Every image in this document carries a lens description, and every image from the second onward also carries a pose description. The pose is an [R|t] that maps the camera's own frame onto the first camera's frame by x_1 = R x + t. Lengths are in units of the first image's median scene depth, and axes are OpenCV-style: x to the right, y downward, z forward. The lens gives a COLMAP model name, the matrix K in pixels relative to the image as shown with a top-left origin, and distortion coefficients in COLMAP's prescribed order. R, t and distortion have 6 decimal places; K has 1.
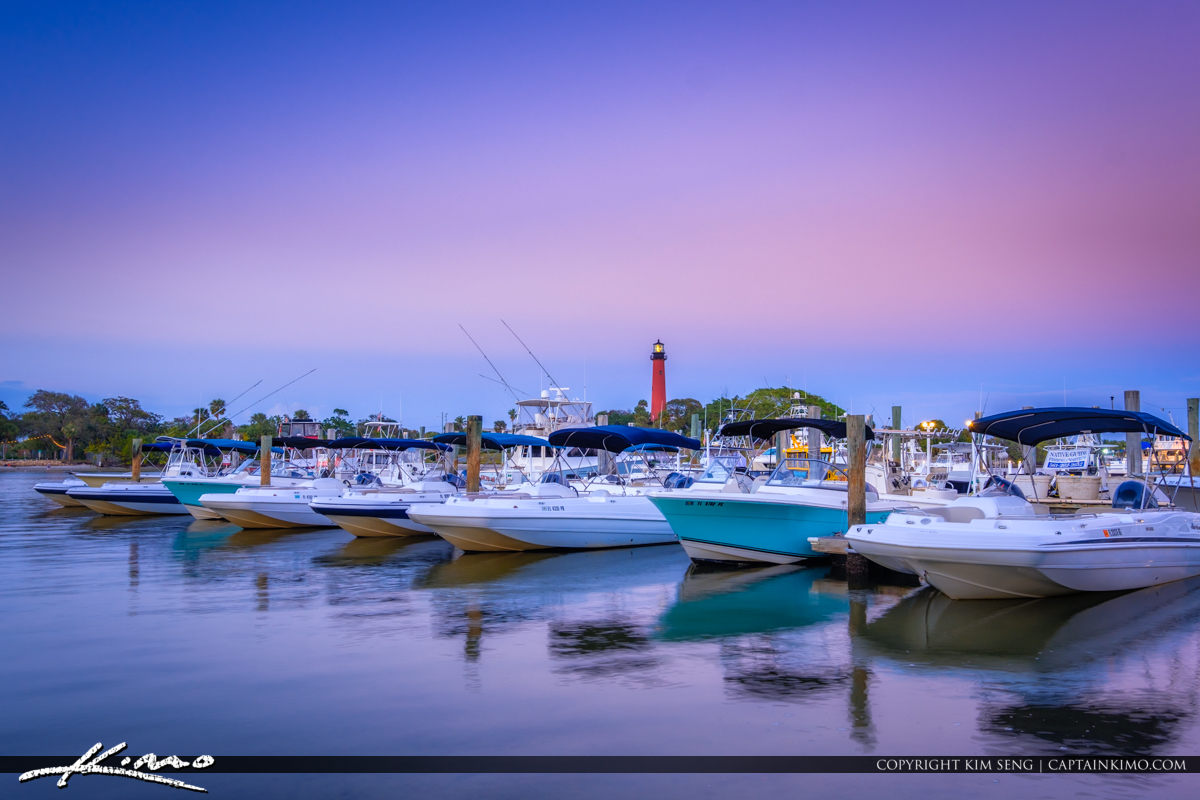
lens RADIAL K [[995.8, 0, 600.0], [0, 995.8, 400.0], [0, 0, 1]] dist [0.011602, 0.002852]
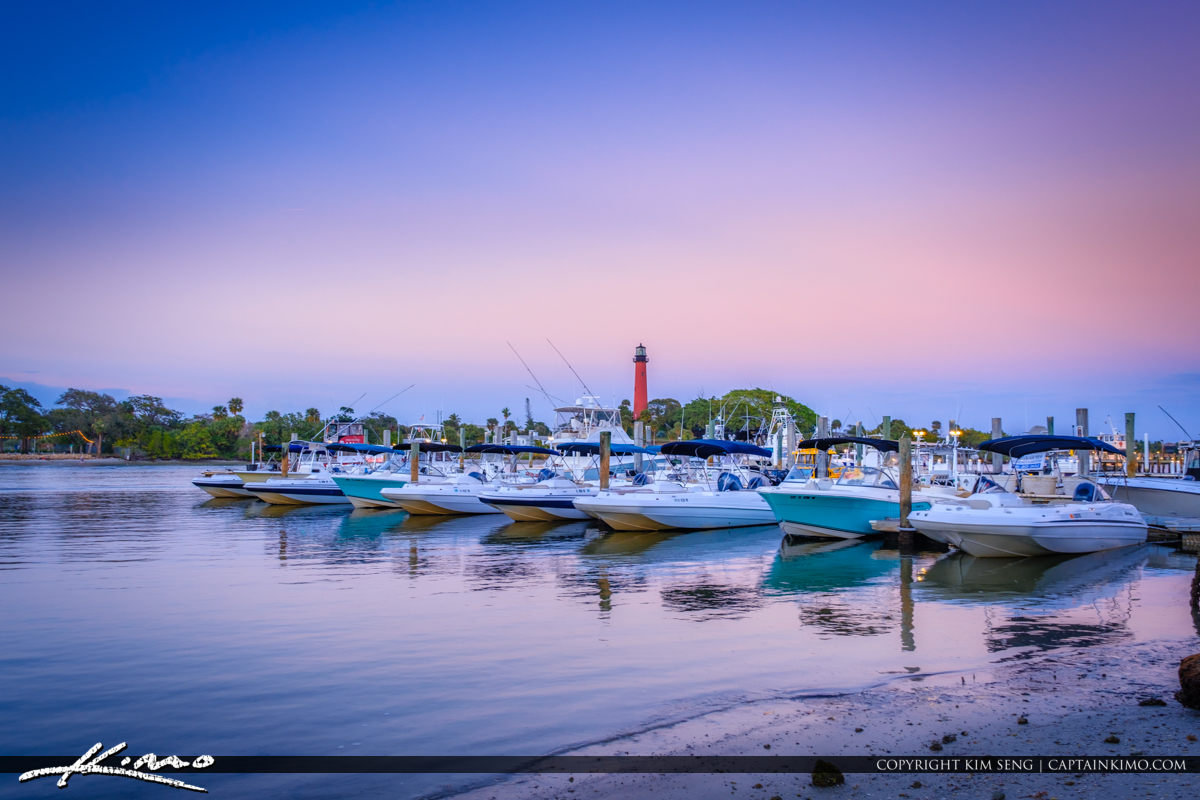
lens RADIAL K [[940.1, 0, 600.0], [0, 940.1, 400.0], [0, 0, 1]] dist [0.001223, 0.005128]
pose [[0.999766, 0.005286, 0.020992, -0.106364], [-0.005322, 0.999985, 0.001629, -0.019538], [-0.020983, -0.001740, 0.999778, -0.185223]]
